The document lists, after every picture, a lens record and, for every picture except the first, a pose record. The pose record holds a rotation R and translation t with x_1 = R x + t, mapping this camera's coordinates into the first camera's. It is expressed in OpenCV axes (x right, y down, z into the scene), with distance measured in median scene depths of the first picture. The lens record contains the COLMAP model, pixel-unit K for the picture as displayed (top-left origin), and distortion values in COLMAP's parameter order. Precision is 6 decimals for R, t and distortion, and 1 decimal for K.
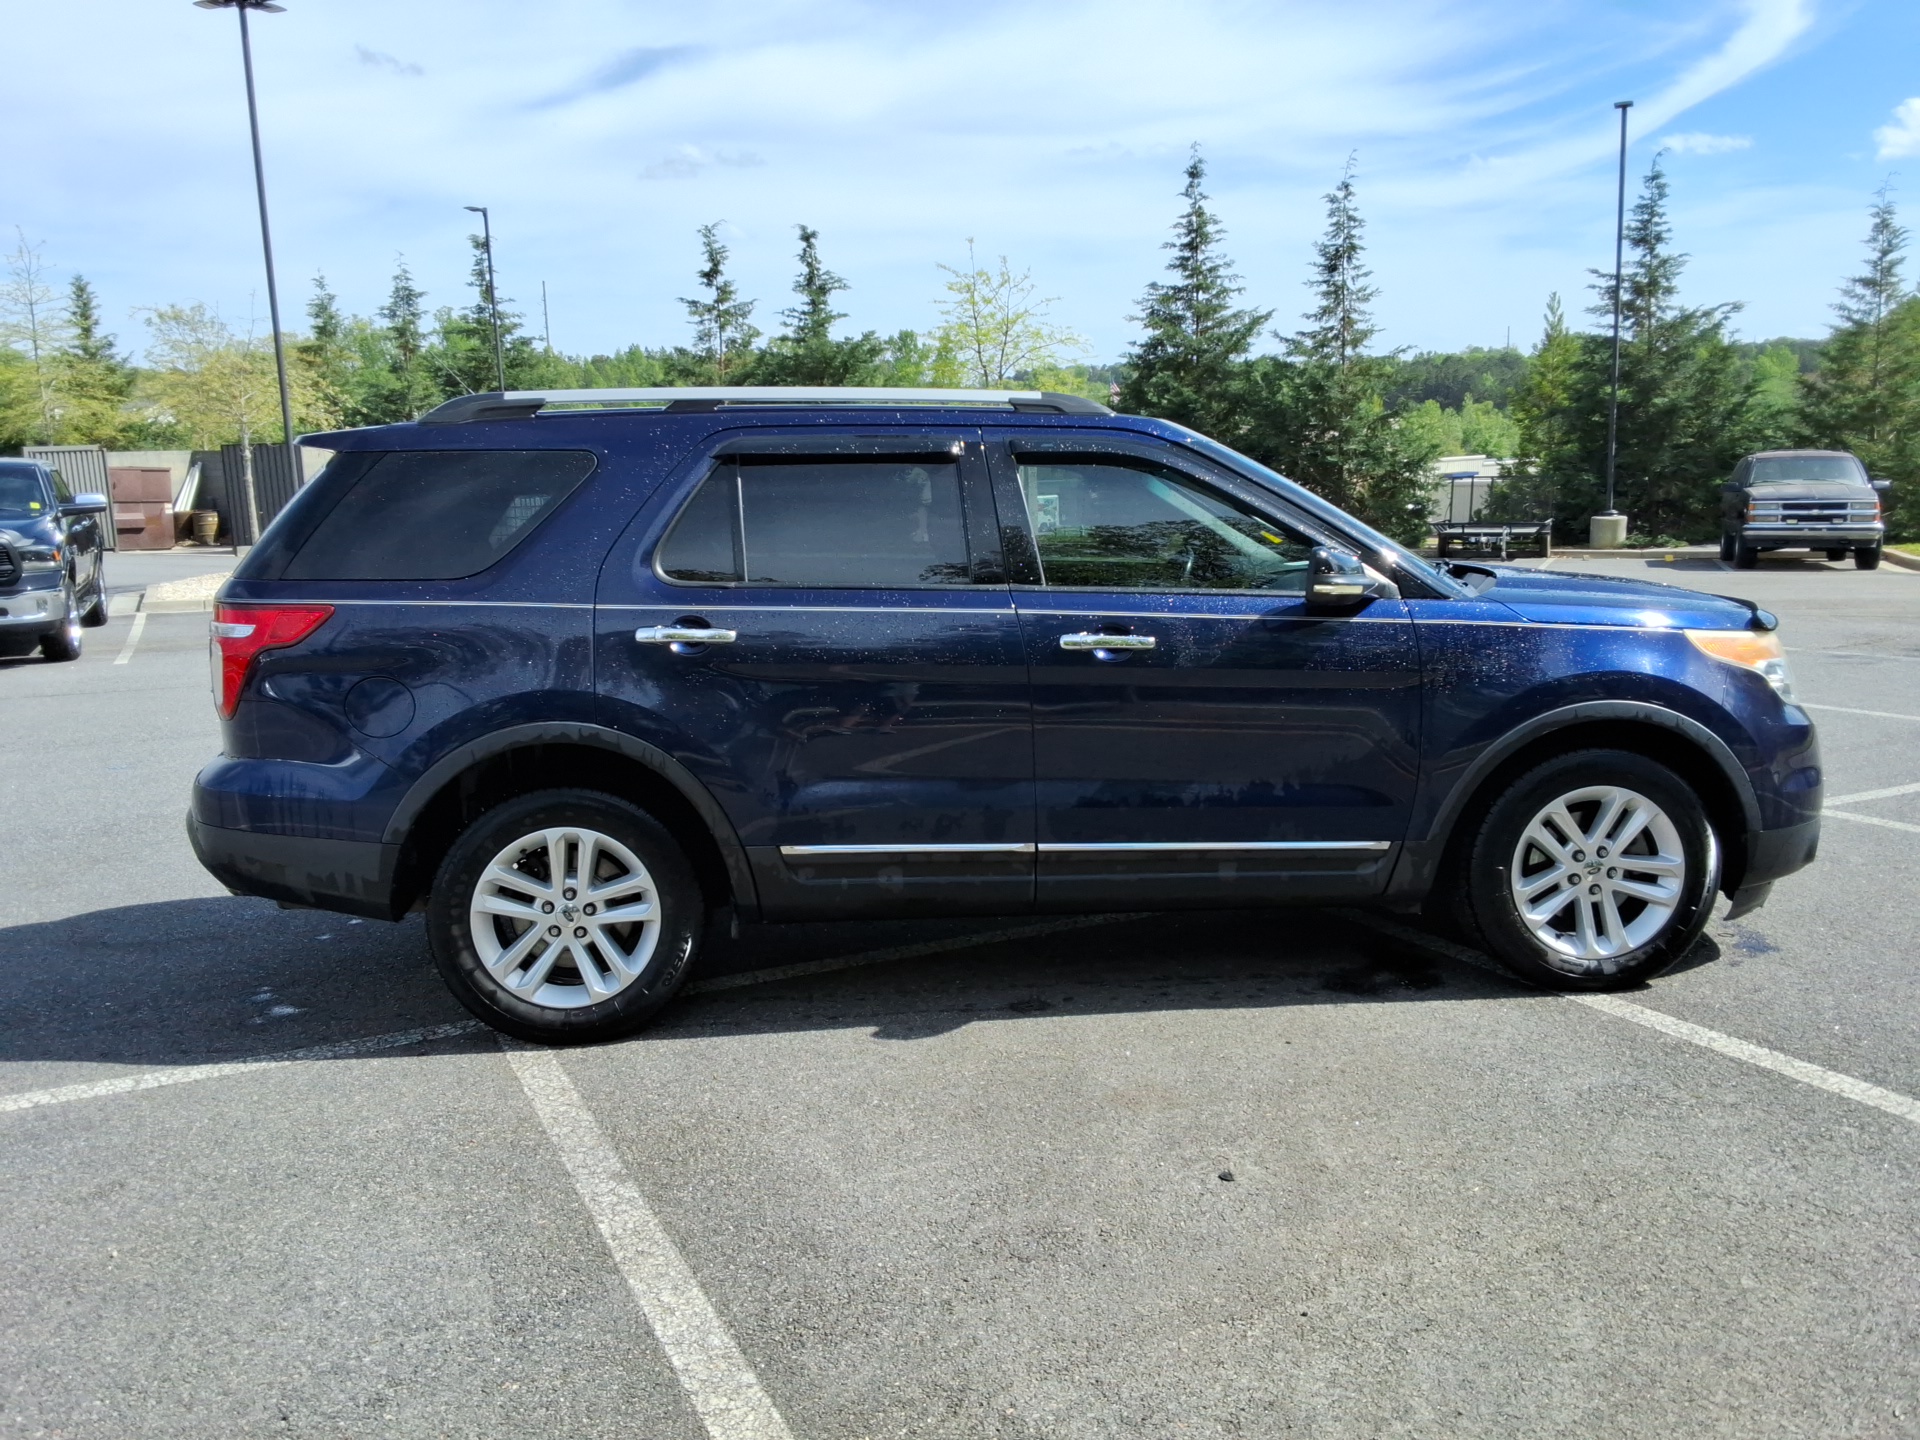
lens RADIAL K [[1535.4, 0, 966.5], [0, 1535.4, 730.5], [0, 0, 1]] dist [0.080496, -0.117412]
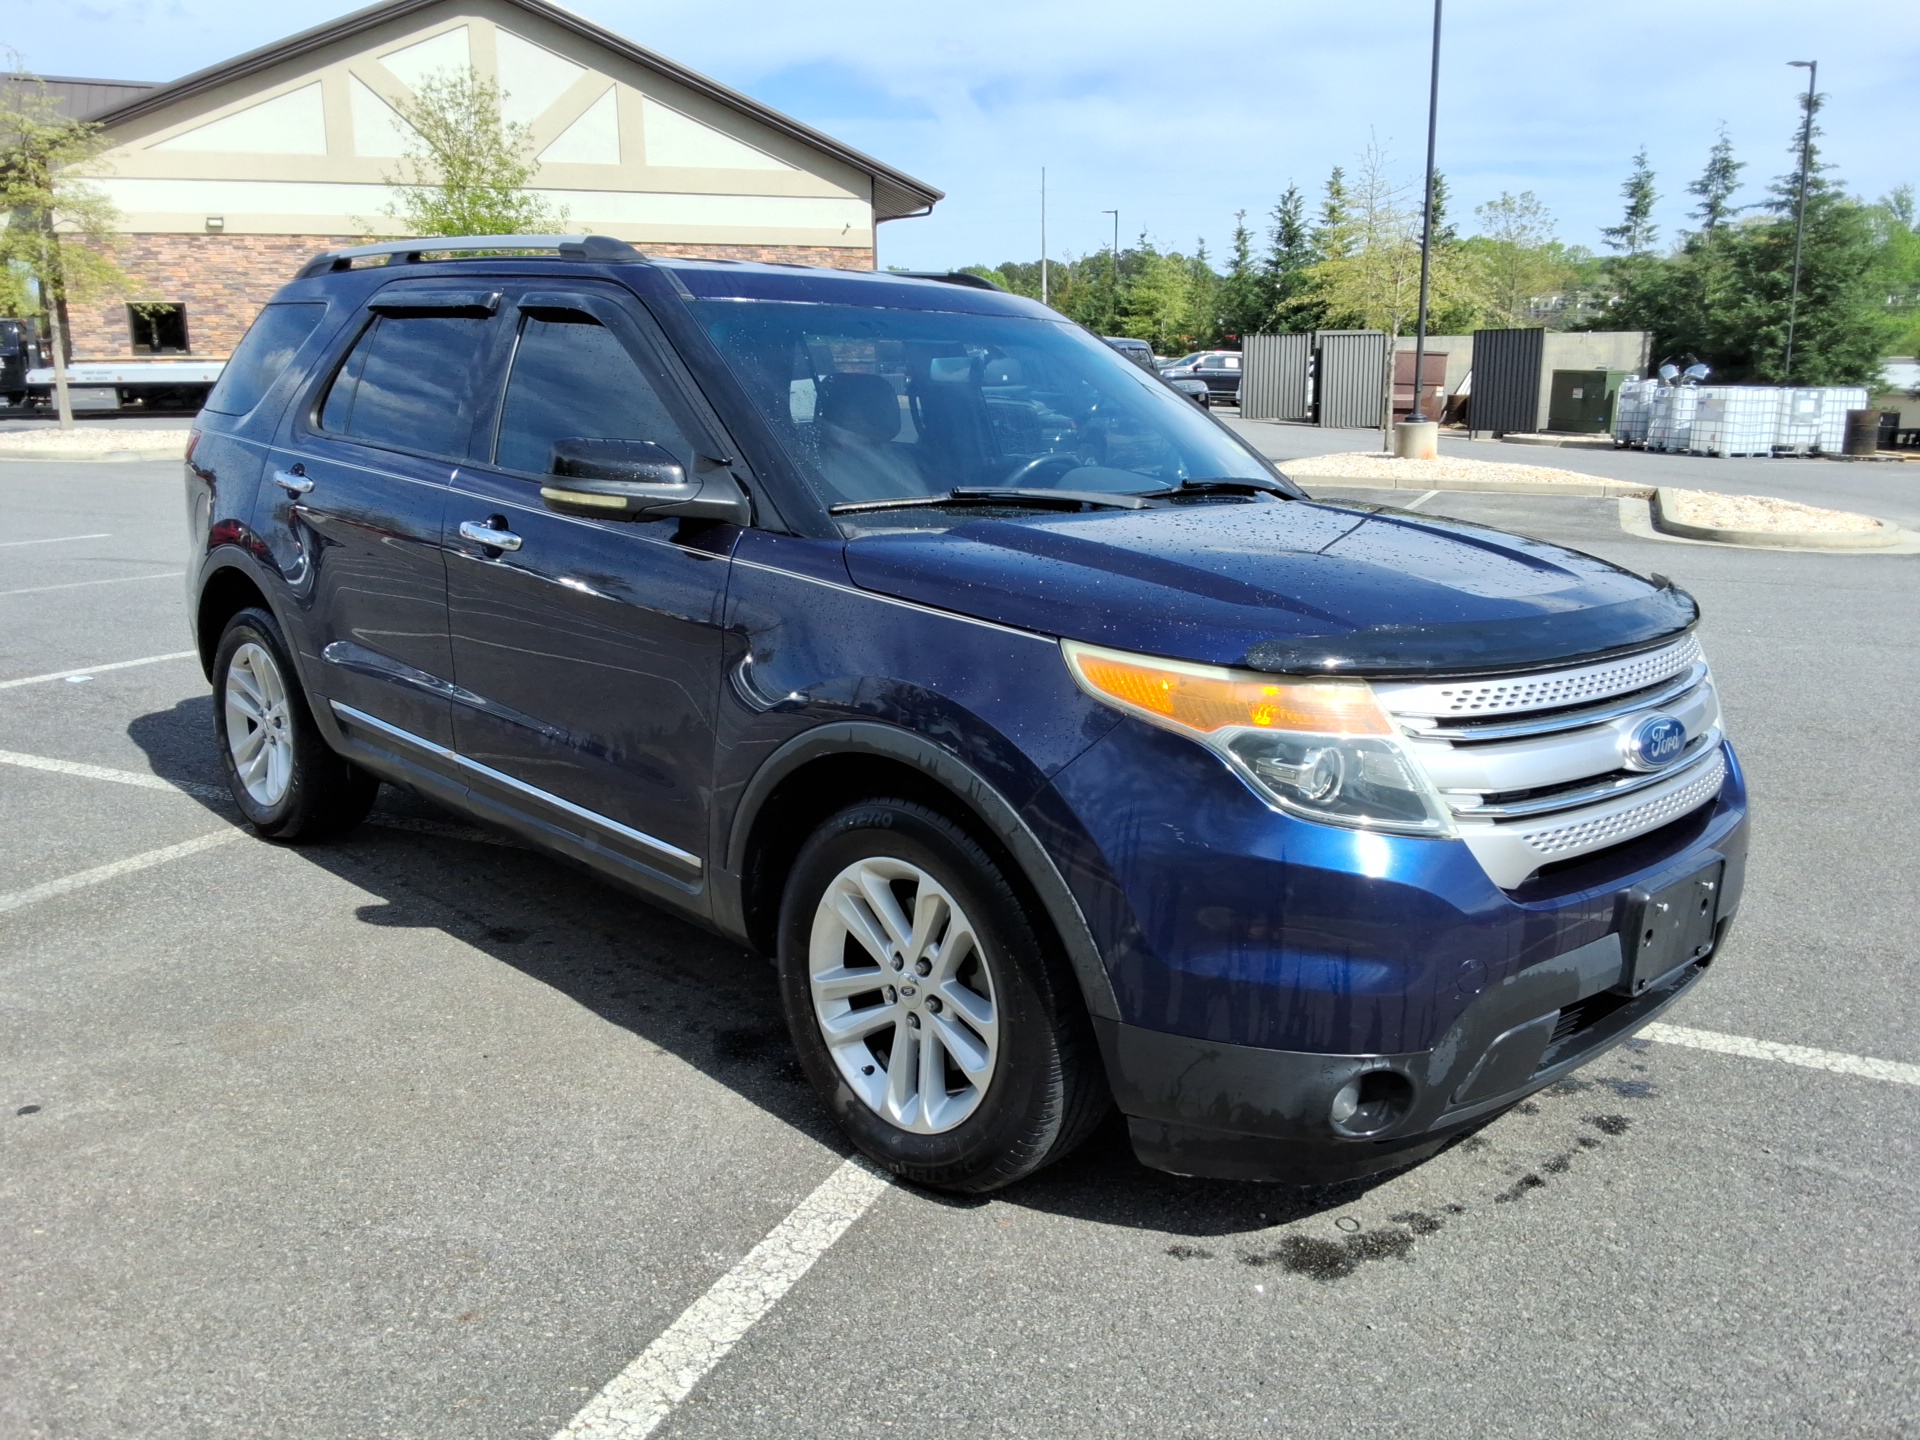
lens RADIAL K [[1535.4, 0, 973.5], [0, 1535.4, 724.4], [0, 0, 1]] dist [0.080496, -0.117412]
pose [[0.650849, 0.201358, -0.732018, 0.116280], [-0.154157, 0.979152, 0.132275, -0.013894], [0.743391, 0.026755, 0.668321, 0.081241]]
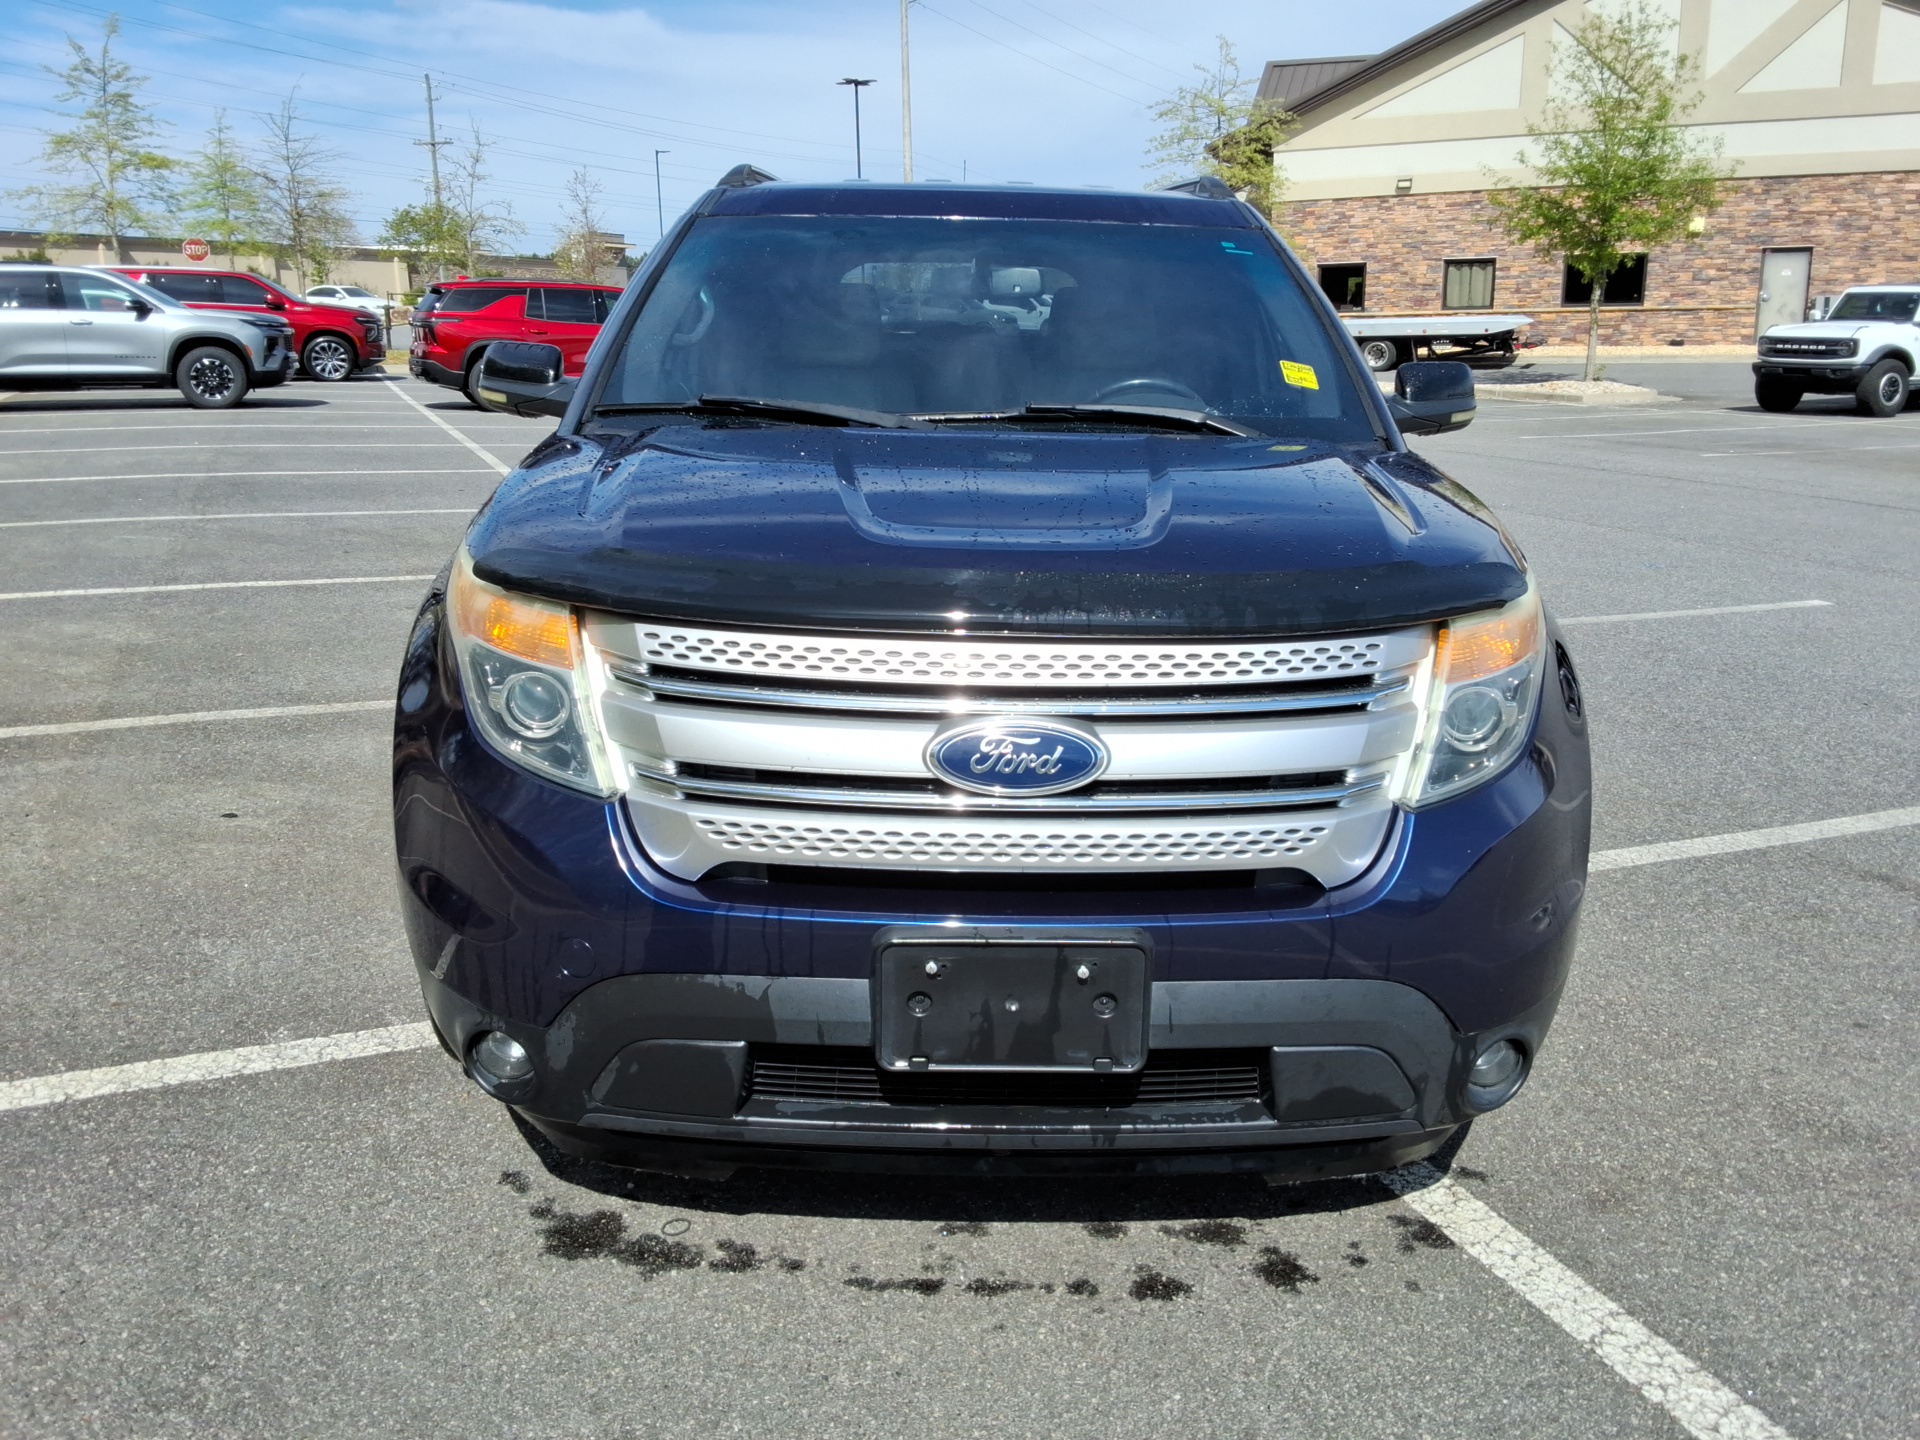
lens RADIAL K [[1535.4, 0, 961.4], [0, 1535.4, 718.1], [0, 0, 1]] dist [0.080496, -0.117412]
pose [[-0.044060, 0.275623, -0.960256, 0.139200], [-0.169350, 0.945218, 0.279077, -0.026571], [0.984571, 0.174916, 0.005030, 0.166483]]
